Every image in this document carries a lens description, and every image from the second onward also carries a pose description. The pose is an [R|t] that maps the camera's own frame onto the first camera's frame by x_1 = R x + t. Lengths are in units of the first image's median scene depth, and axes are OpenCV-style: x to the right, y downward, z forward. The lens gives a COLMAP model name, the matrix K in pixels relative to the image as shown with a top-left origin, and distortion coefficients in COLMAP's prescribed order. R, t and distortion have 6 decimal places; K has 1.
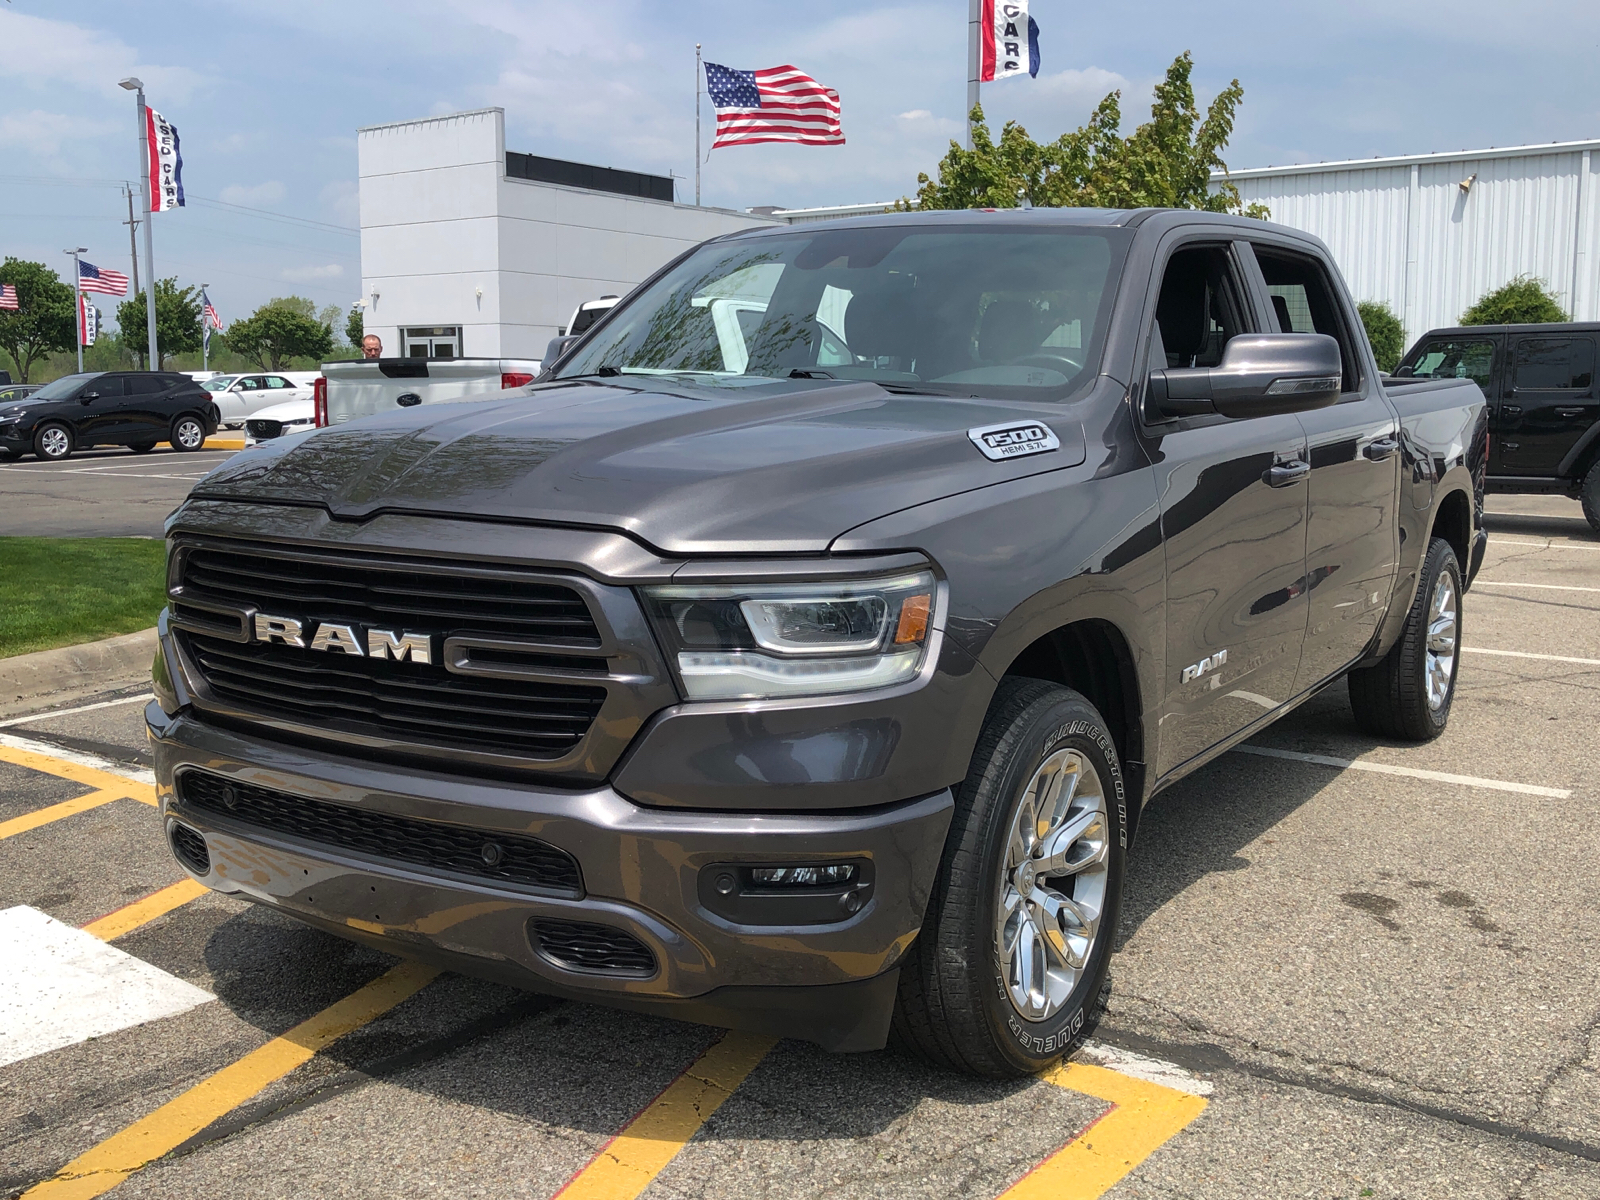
lens RADIAL K [[1612.4, 0, 800.0], [0, 1612.4, 600.0], [0, 0, 1]] dist [0.049166, -0.115996]
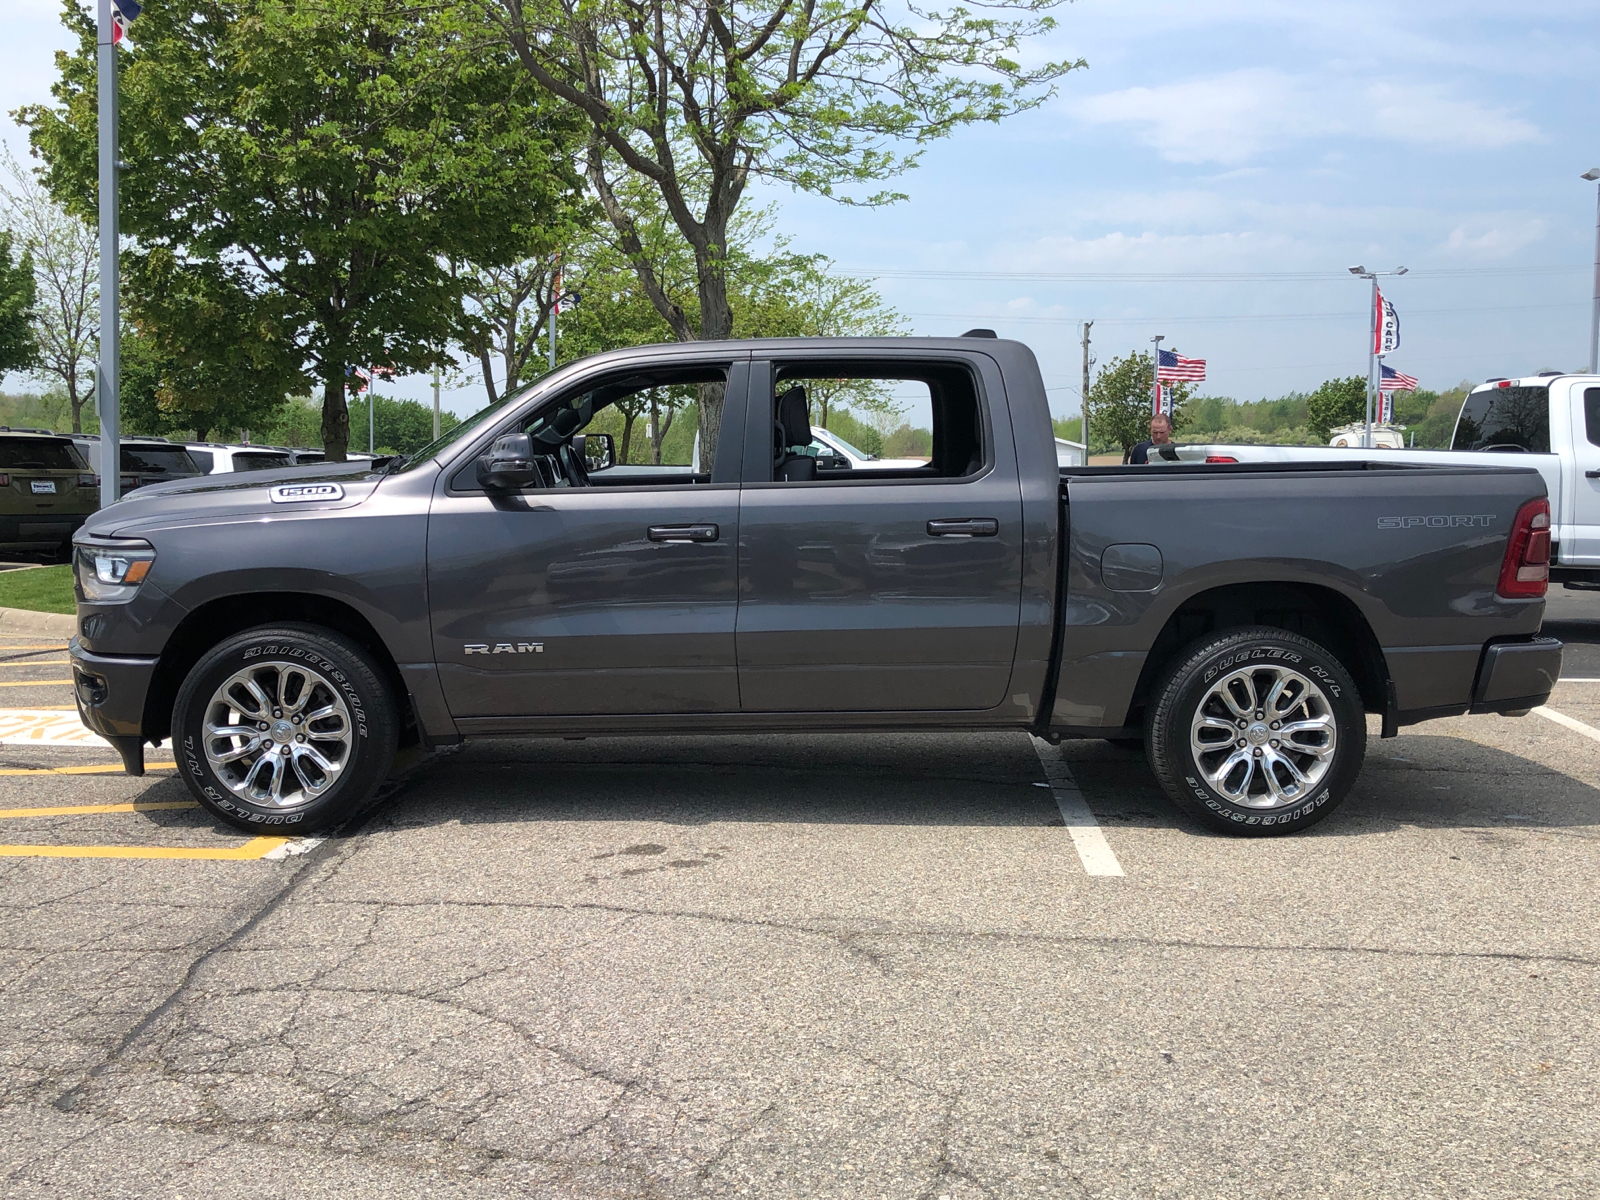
lens RADIAL K [[1612.4, 0, 800.0], [0, 1612.4, 600.0], [0, 0, 1]] dist [0.049166, -0.115996]
pose [[0.563969, 0.075071, -0.822376, 1.826036], [-0.116432, 0.993140, 0.010813, -0.058803], [0.817546, 0.089653, 0.568841, 0.396204]]
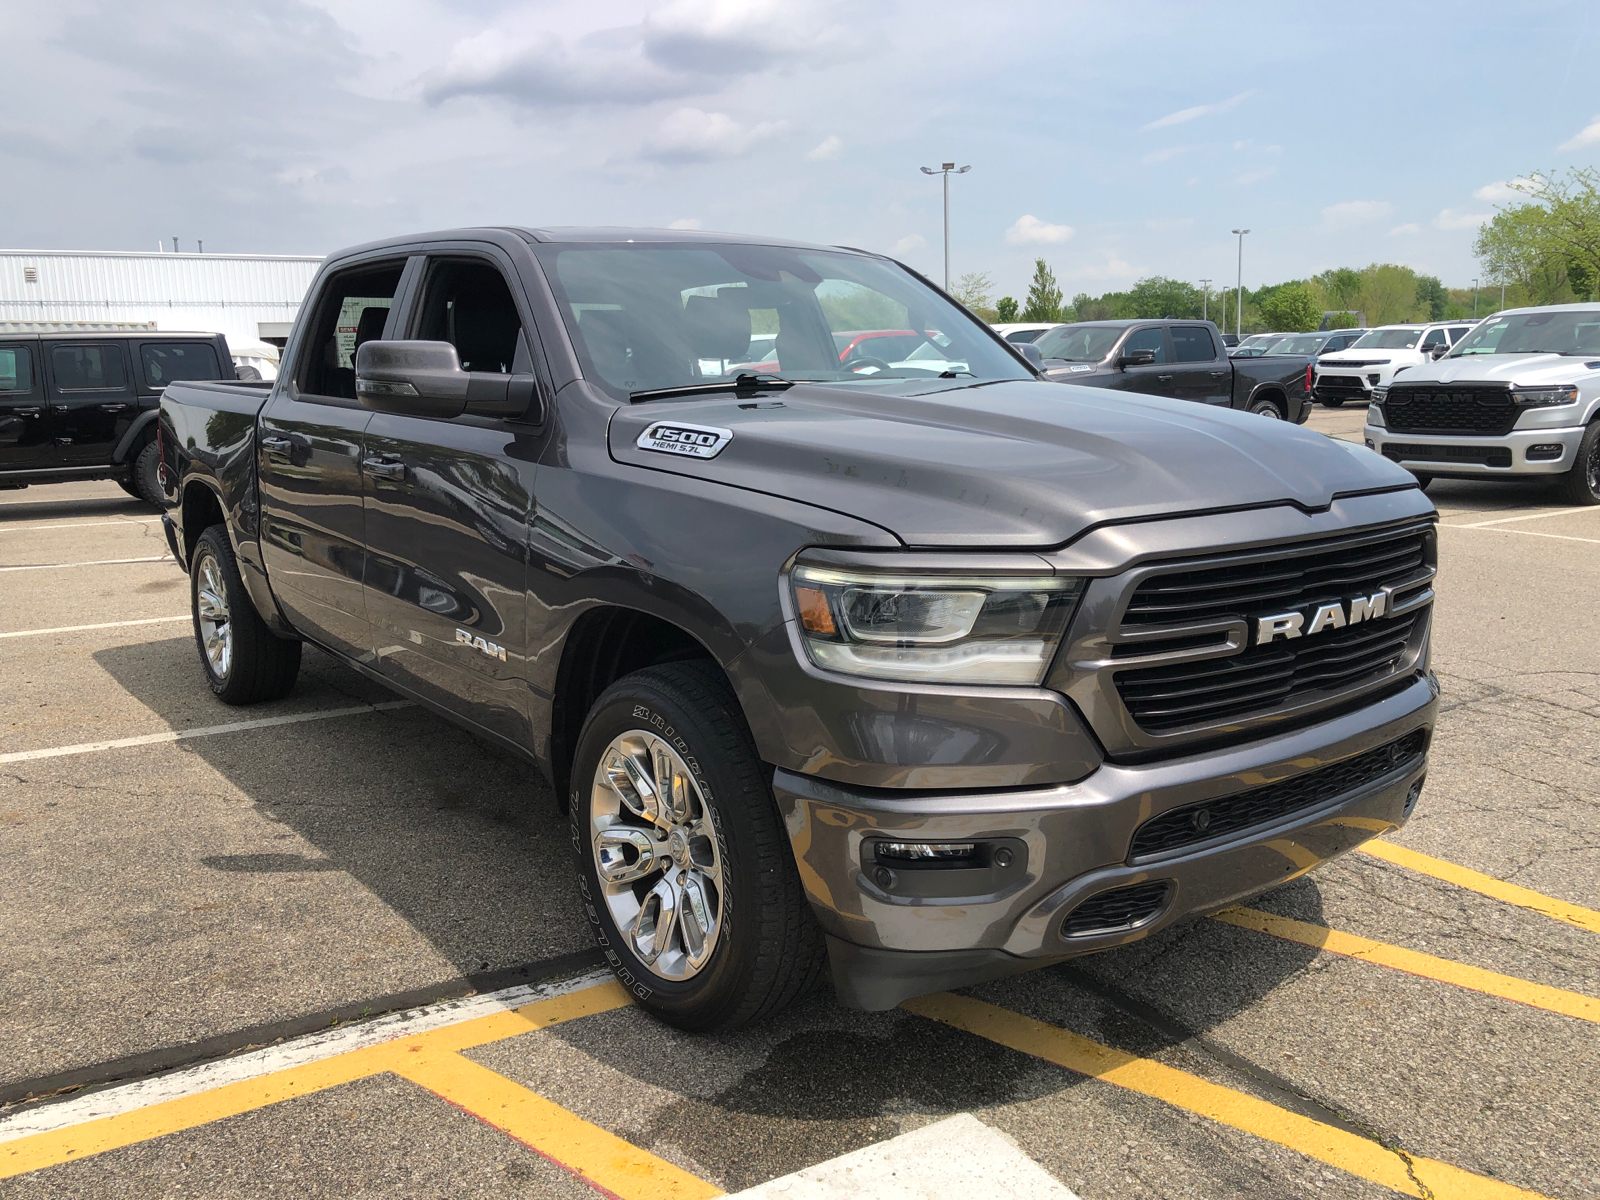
lens RADIAL K [[1307.2, 0, 798.4], [0, 1307.2, 560.6], [0, 0, 1]] dist [0.001495, -0.001051]
pose [[0.351574, -0.154272, 0.923361, -1.017077], [0.150807, 0.982779, 0.106780, -0.136043], [-0.923933, 0.101708, 0.368785, 0.817353]]
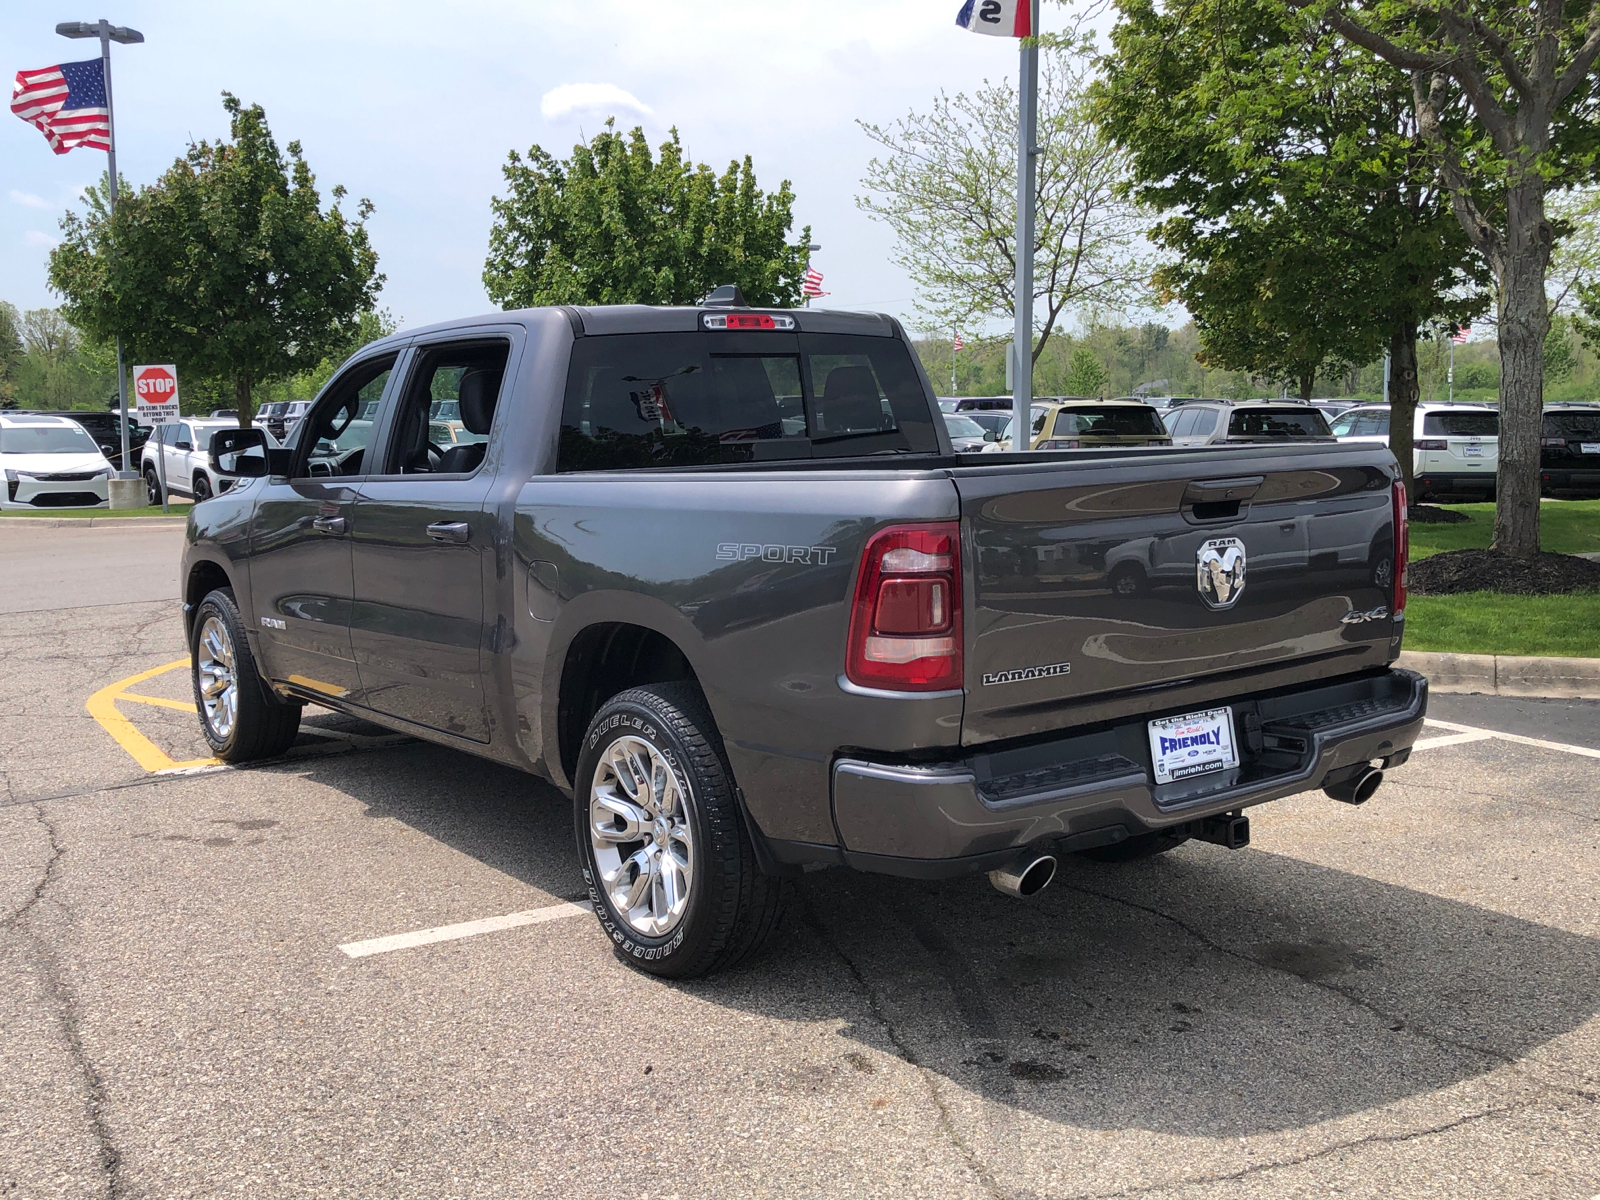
lens RADIAL K [[1612.4, 0, 800.0], [0, 1612.4, 600.0], [0, 0, 1]] dist [0.049166, -0.115996]
pose [[-0.346687, 0.110882, -0.931404, 1.798842], [-0.109337, 0.981442, 0.157537, -0.340648], [0.931587, 0.156453, -0.328130, 2.275518]]
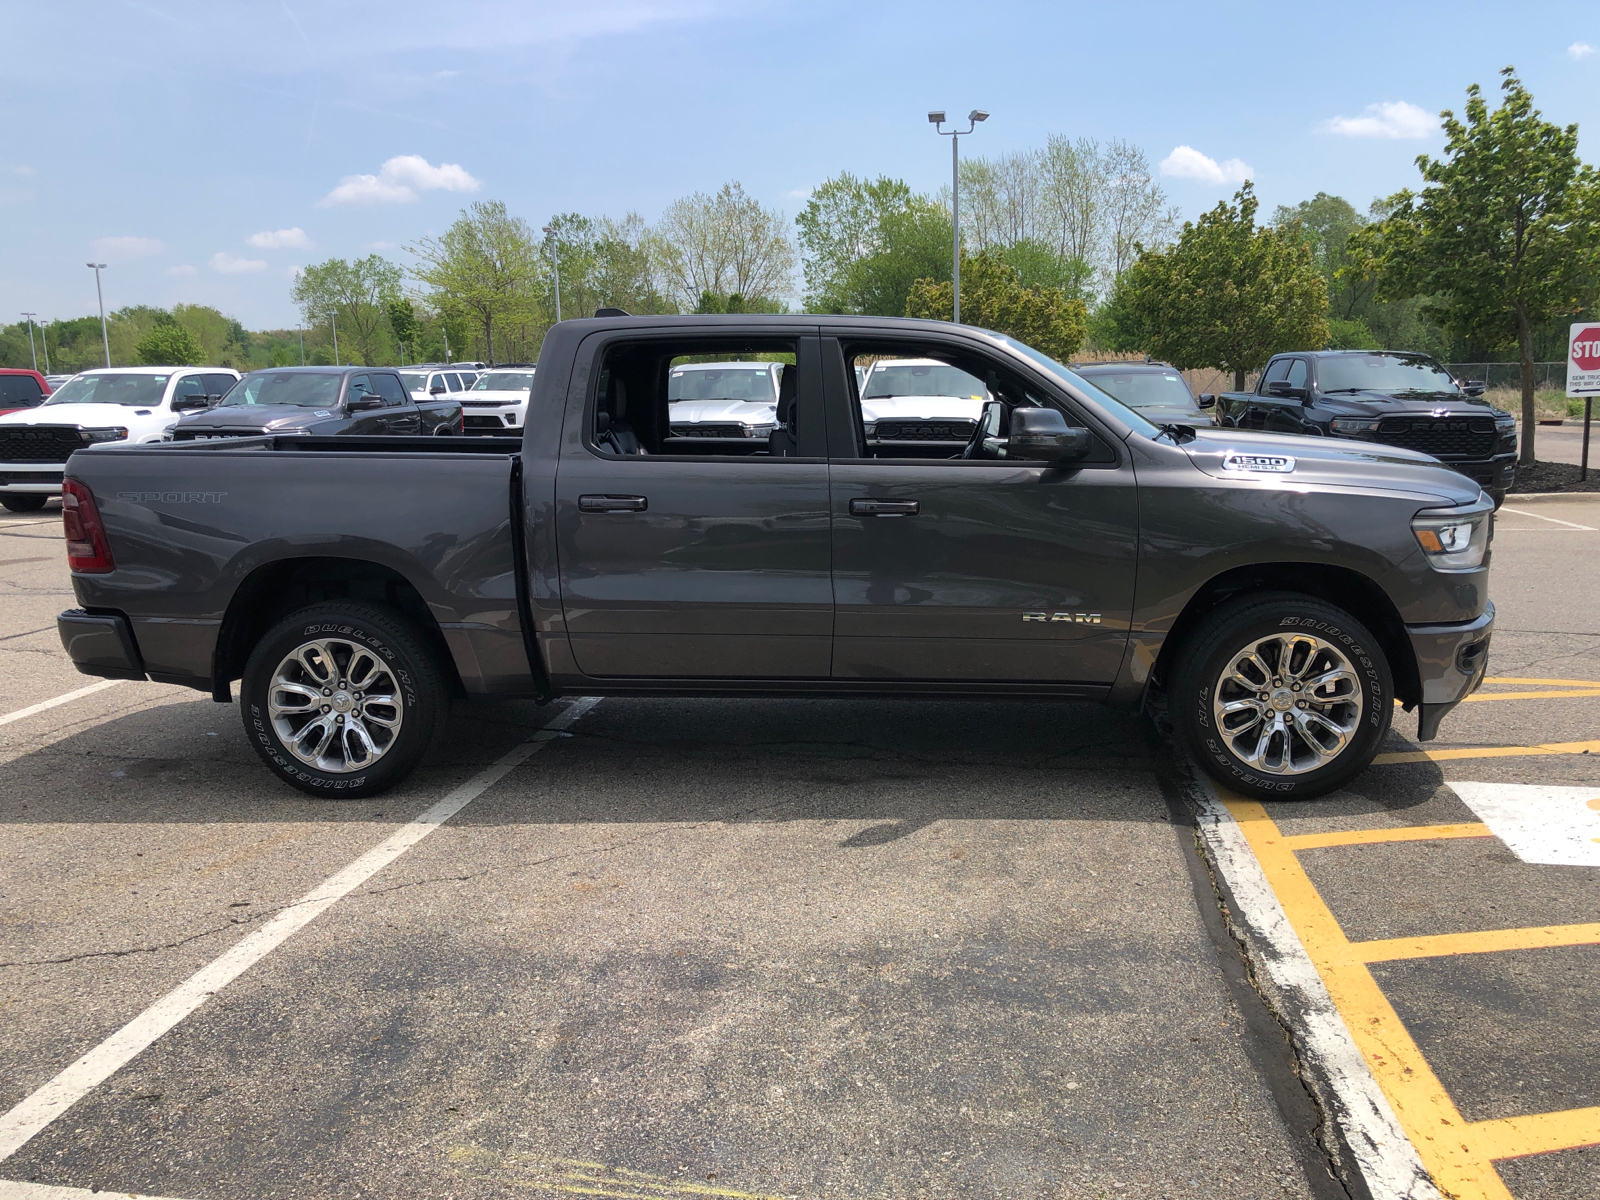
lens RADIAL K [[1280.7, 0, 800.0], [0, 1280.7, 600.0], [0, 0, 1]] dist [0.015163, 0.003888]
pose [[-0.465965, -0.147790, 0.872373, -1.262939], [0.136472, 0.962149, 0.235893, -0.384414], [-0.874215, 0.228972, -0.428159, 2.233793]]
